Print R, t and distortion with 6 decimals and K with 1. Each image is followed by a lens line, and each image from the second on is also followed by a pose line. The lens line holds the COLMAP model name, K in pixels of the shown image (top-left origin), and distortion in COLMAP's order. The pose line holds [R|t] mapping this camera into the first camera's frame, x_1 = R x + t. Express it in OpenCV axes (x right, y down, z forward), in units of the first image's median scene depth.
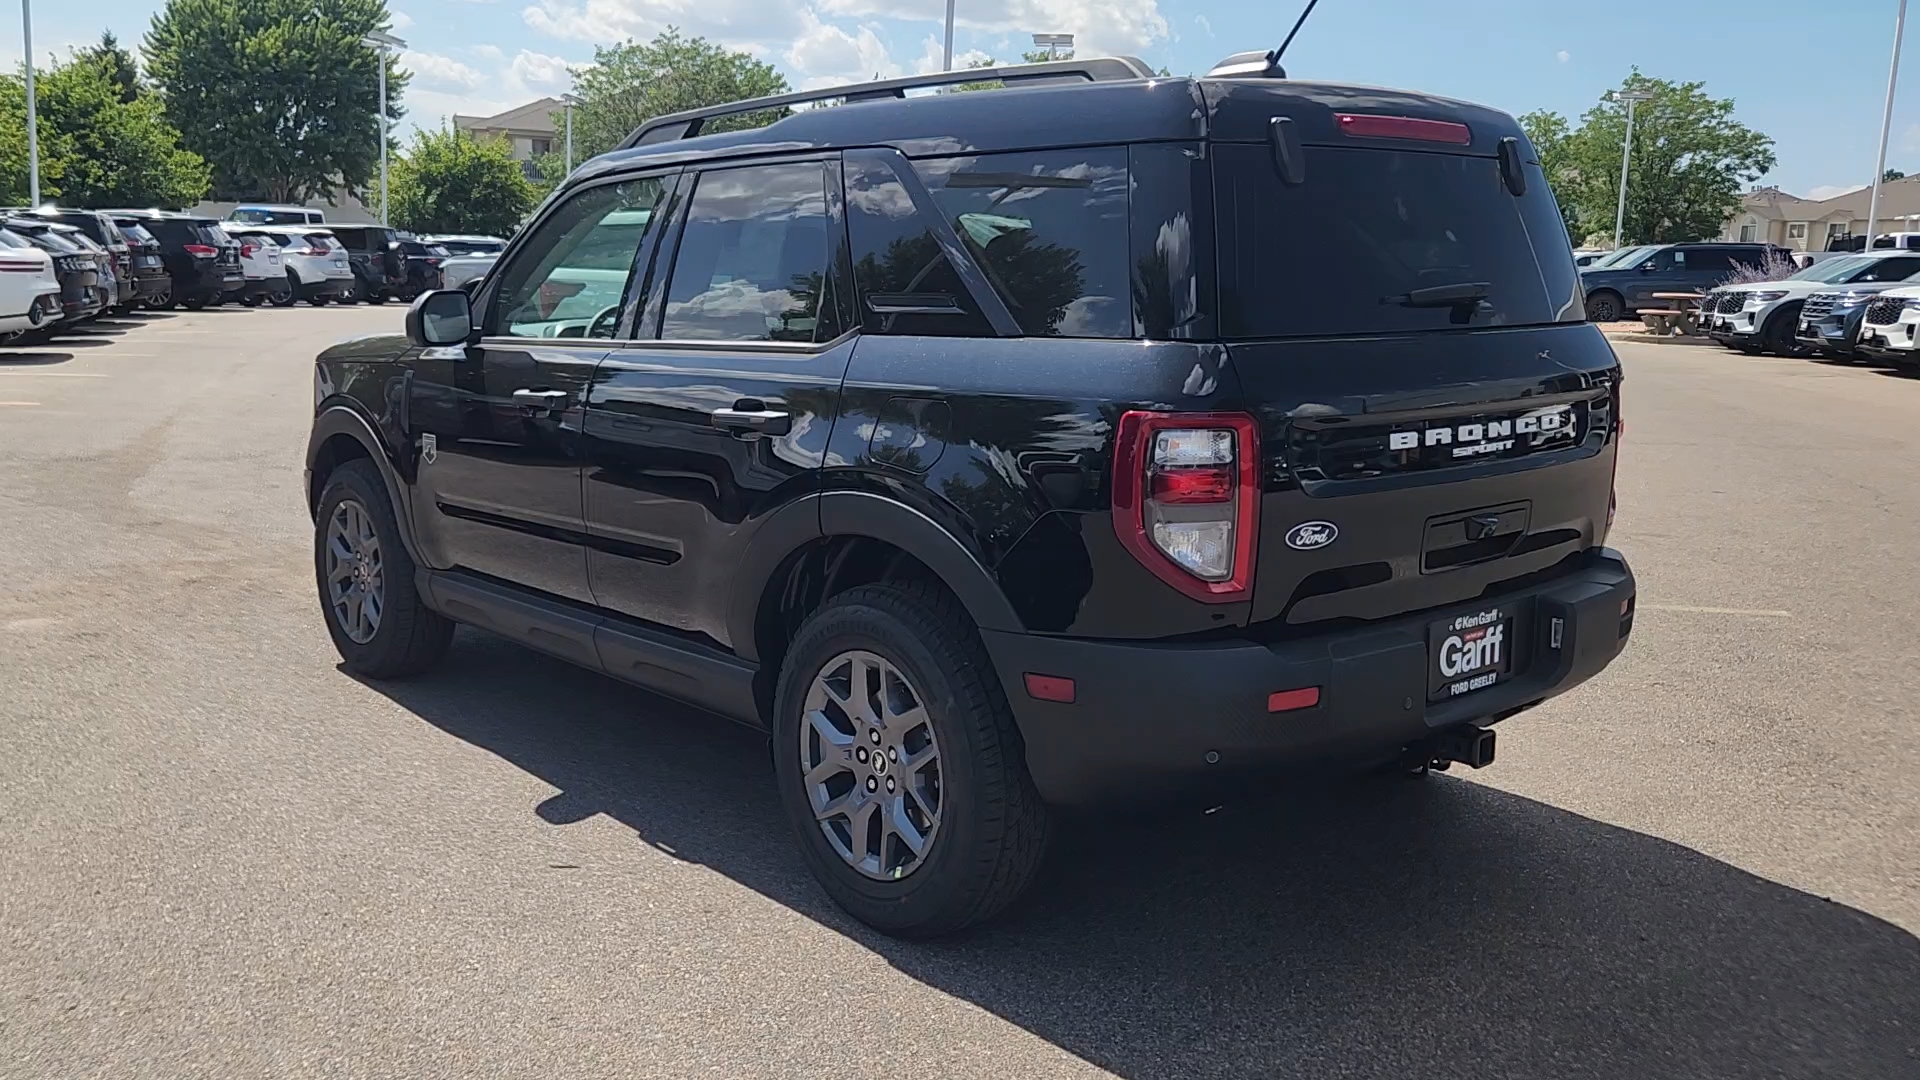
lens RADIAL K [[1634.5, 0, 952.4], [0, 1634.5, 546.9], [0, 0, 1]] dist [0.030695, -0.017360]
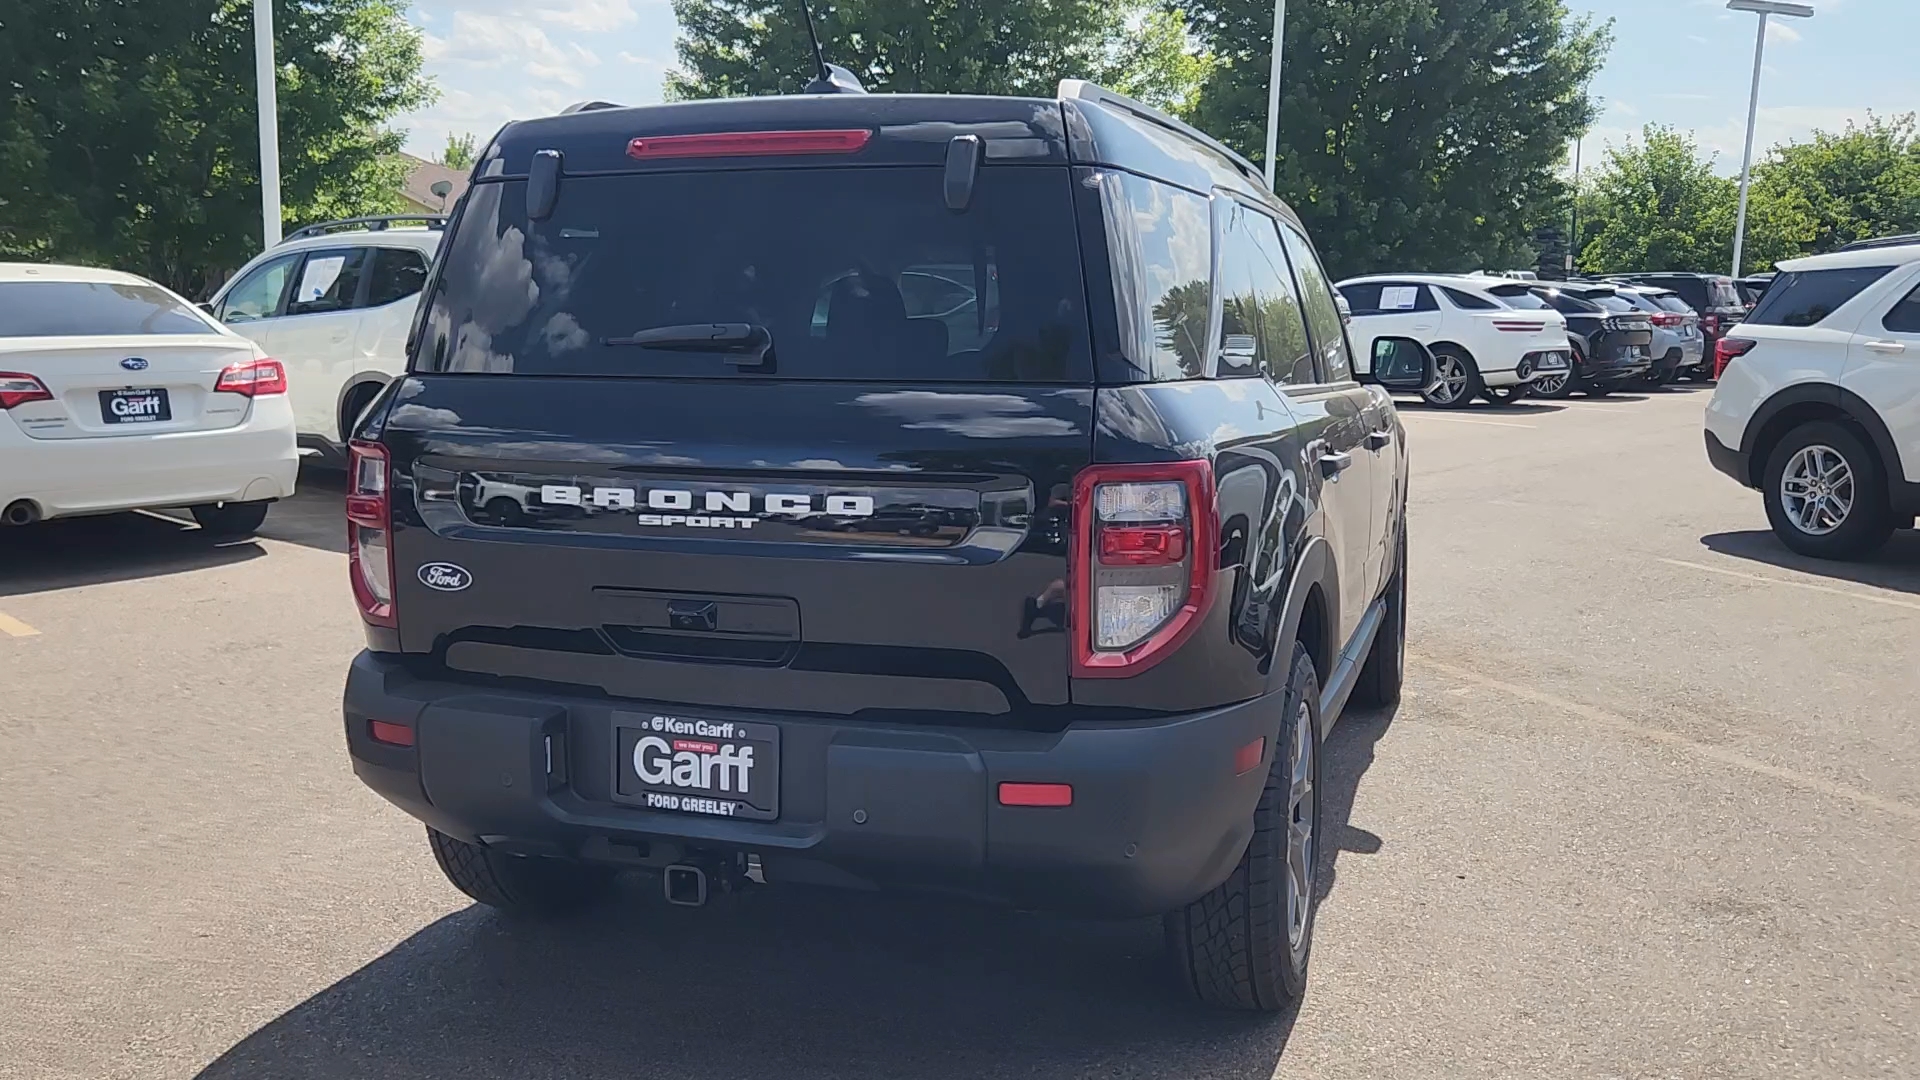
lens RADIAL K [[1634.5, 0, 943.6], [0, 1634.5, 529.1], [0, 0, 1]] dist [0.030695, -0.017360]
pose [[0.497515, 0.108517, -0.860641, 1.078589], [-0.150164, 0.987940, 0.037762, -0.104348], [0.854359, 0.110450, 0.507810, 0.673810]]
